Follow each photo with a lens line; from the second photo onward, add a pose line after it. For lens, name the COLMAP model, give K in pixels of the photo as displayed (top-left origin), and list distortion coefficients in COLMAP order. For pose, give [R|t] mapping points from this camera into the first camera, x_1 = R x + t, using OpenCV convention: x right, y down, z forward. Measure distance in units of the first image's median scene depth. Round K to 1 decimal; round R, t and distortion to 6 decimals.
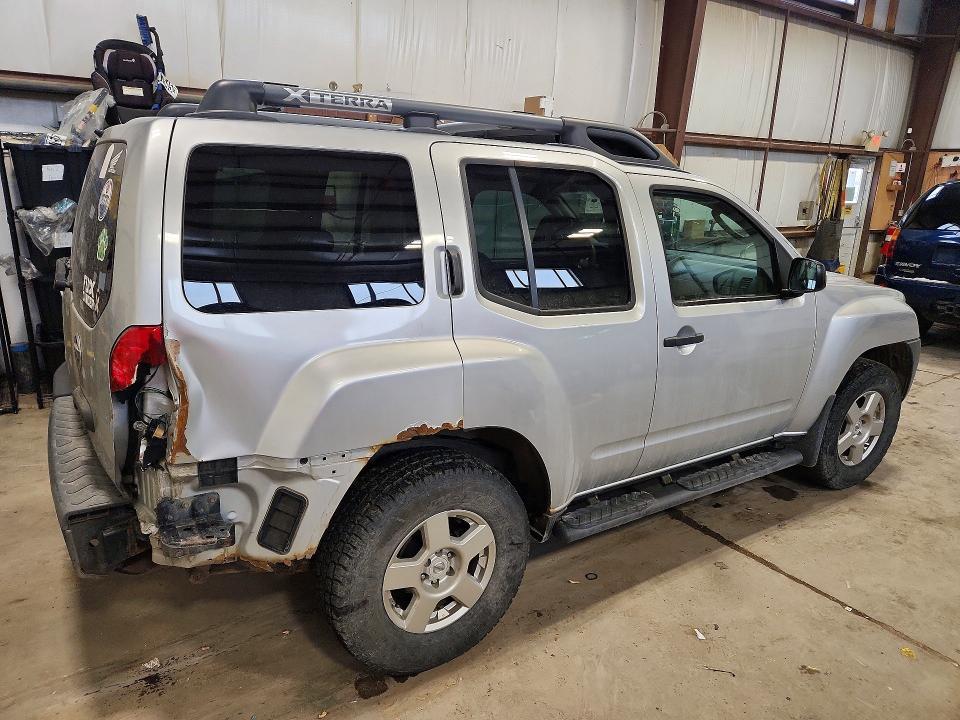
lens RADIAL K [[646.4, 0, 480.0], [0, 646.4, 360.0], [0, 0, 1]] dist [0.049464, -0.035030]
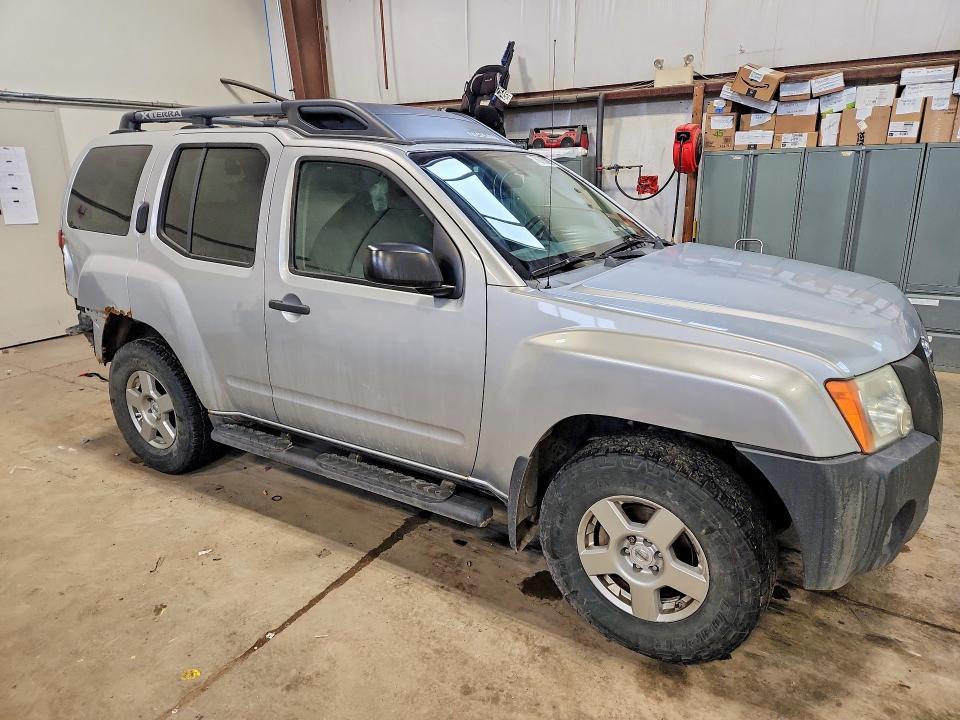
lens RADIAL K [[646.4, 0, 480.0], [0, 646.4, 360.0], [0, 0, 1]] dist [0.049464, -0.035030]
pose [[0.407663, 0.224838, -0.885019, 1.294799], [-0.211447, 0.966113, 0.148042, -0.156876], [0.888314, 0.126783, 0.441390, 0.775115]]
